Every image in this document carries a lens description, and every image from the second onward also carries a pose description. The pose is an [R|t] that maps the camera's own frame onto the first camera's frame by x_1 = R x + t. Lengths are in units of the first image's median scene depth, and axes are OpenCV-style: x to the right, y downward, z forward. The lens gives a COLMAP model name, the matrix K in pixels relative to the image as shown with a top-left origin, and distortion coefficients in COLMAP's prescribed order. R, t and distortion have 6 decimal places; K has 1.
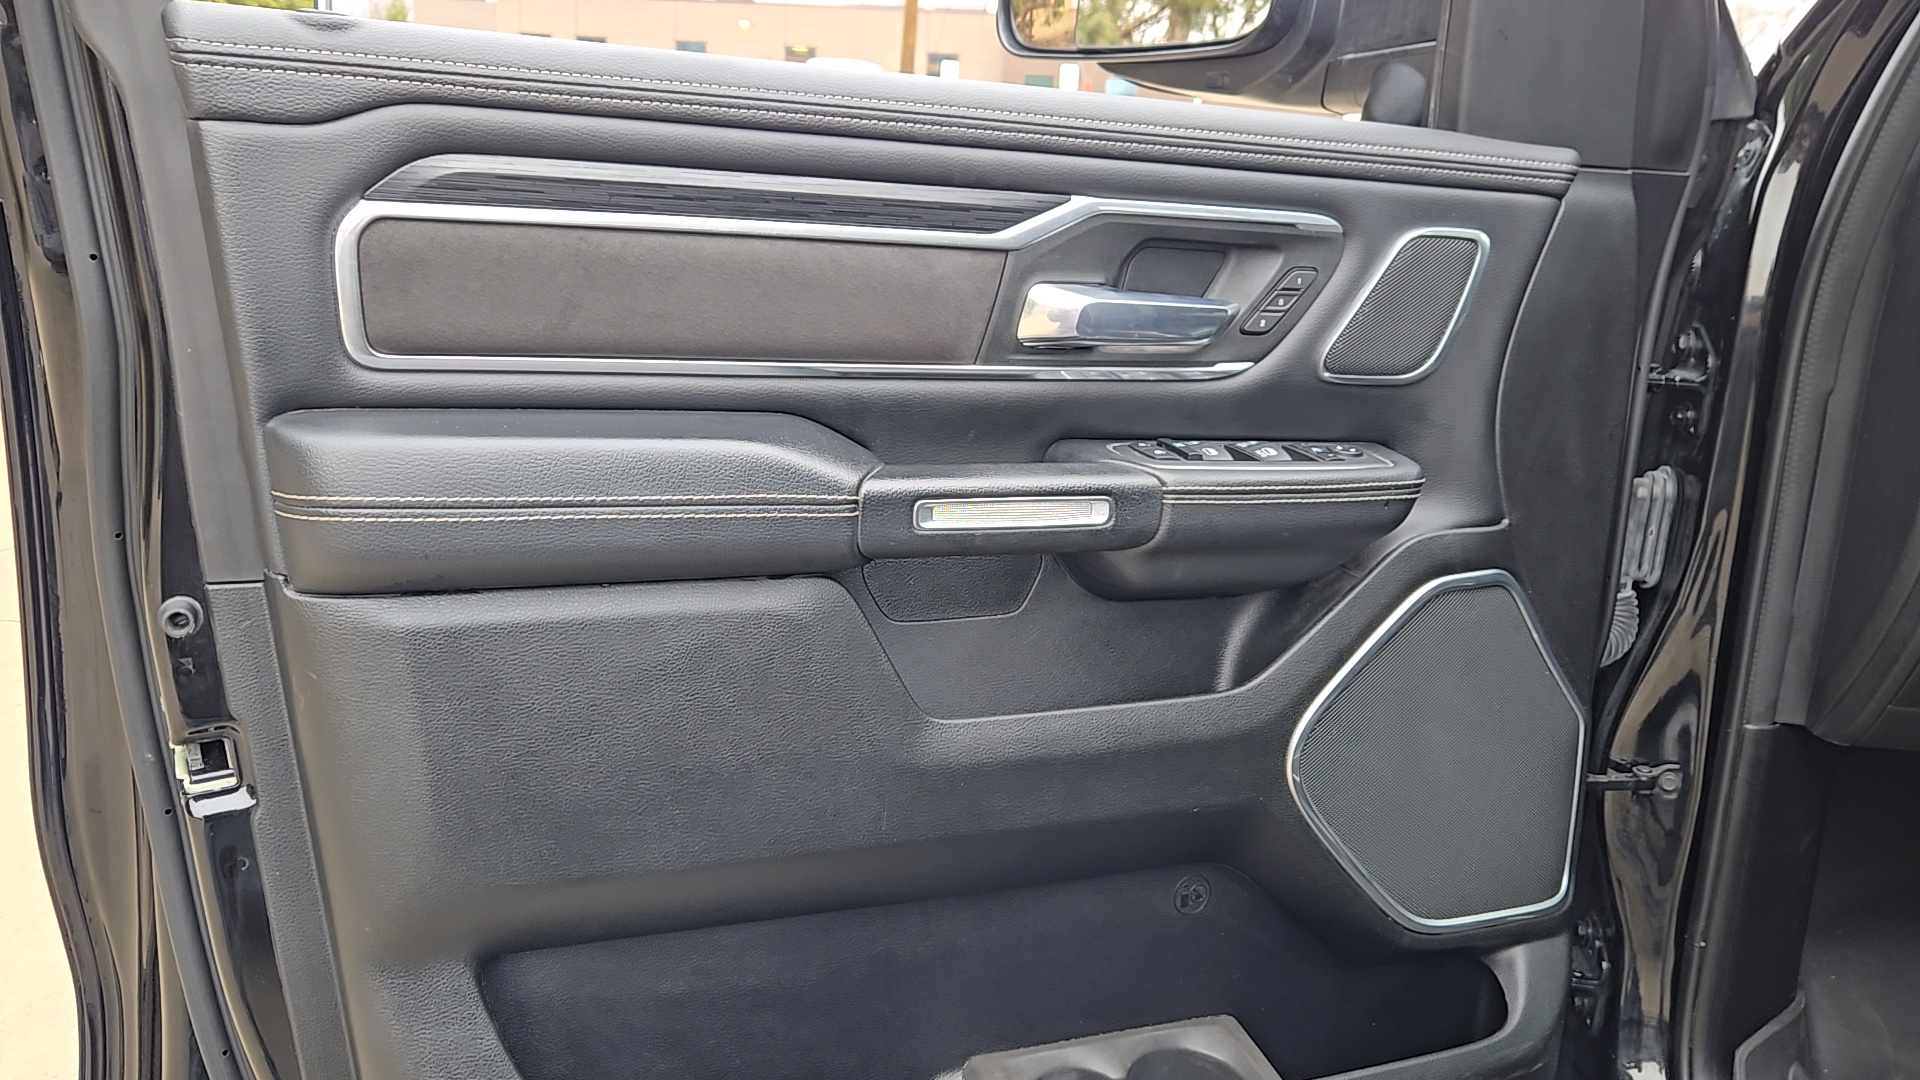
lens RADIAL K [[1587.7, 0, 956.9], [0, 1587.7, 529.4], [0, 0, 1]] dist [0.014868, -0.004660]
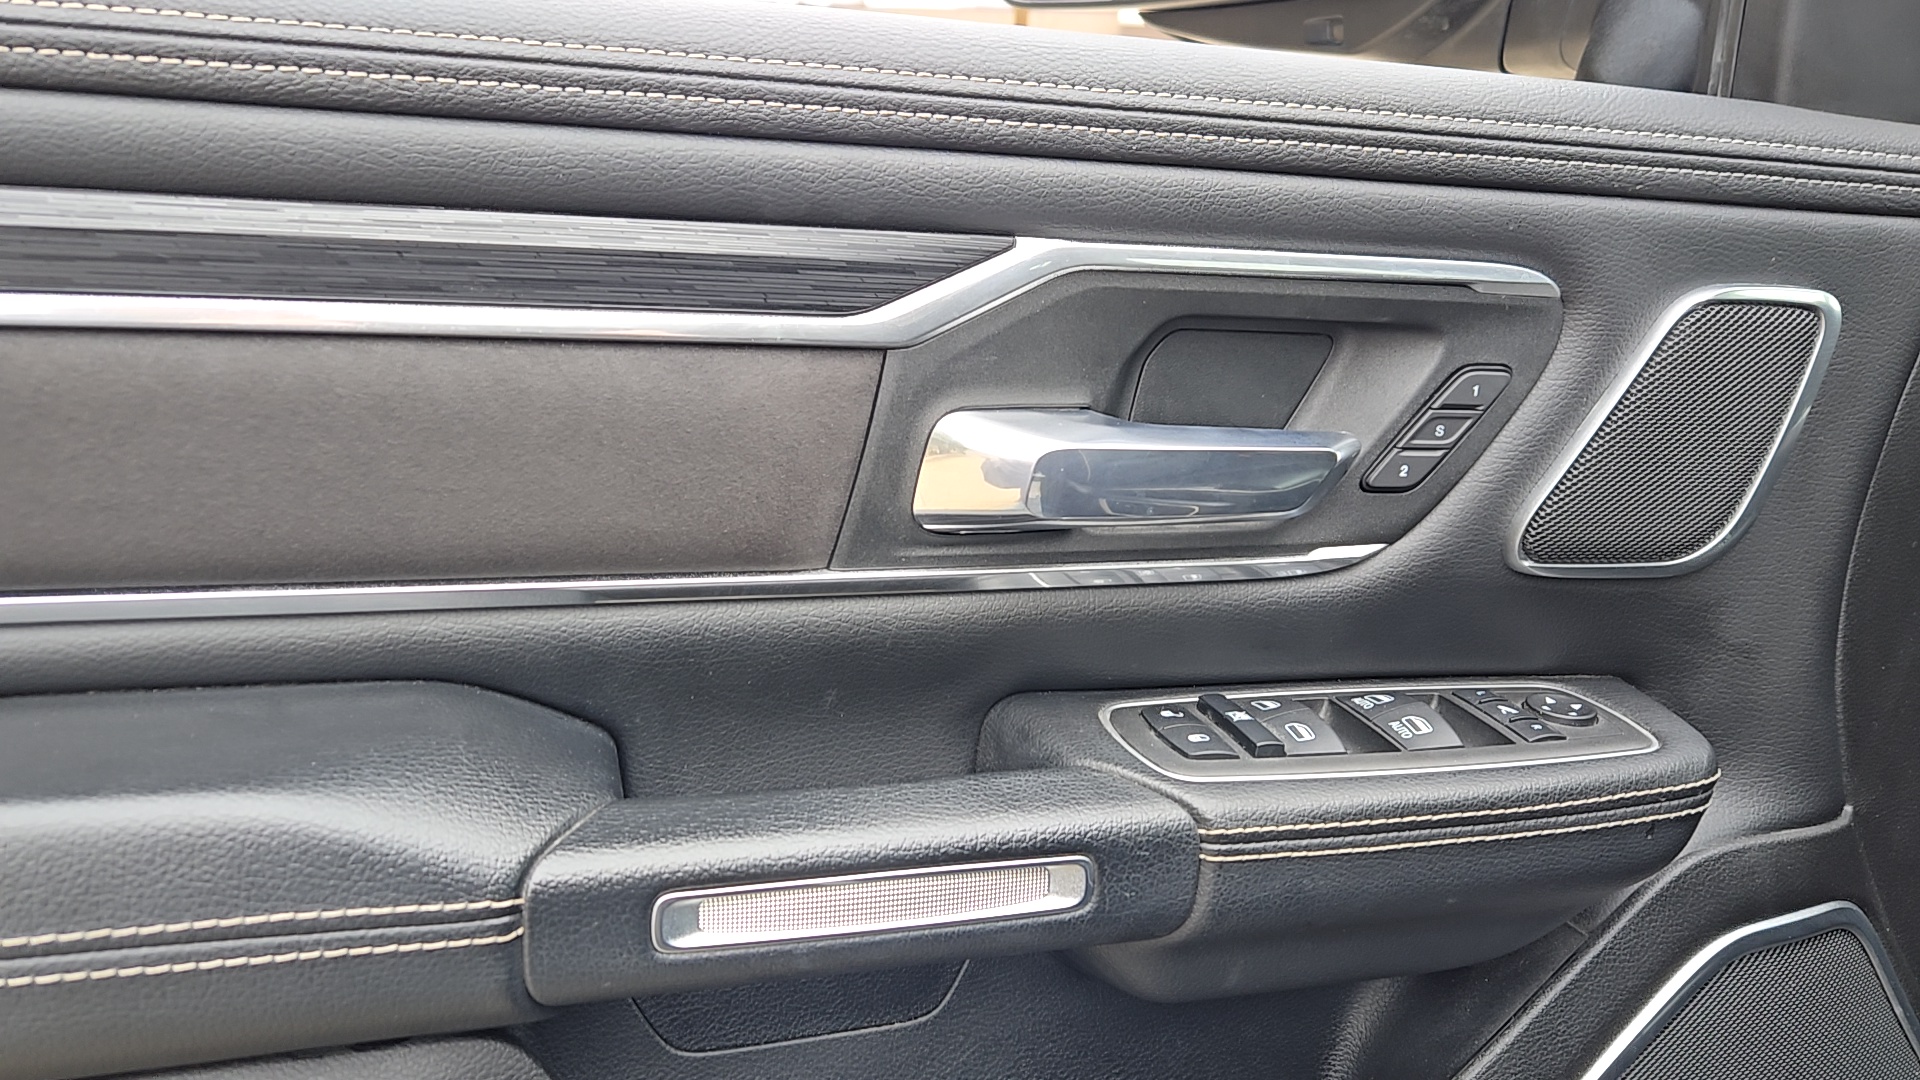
lens RADIAL K [[1587.7, 0, 956.9], [0, 1587.7, 529.4], [0, 0, 1]] dist [0.014868, -0.004660]
pose [[0.997438, 0.004400, -0.071397, 0.085171], [-0.004501, 0.999989, -0.001255, -0.112129], [0.071391, 0.001573, 0.997447, 0.478796]]
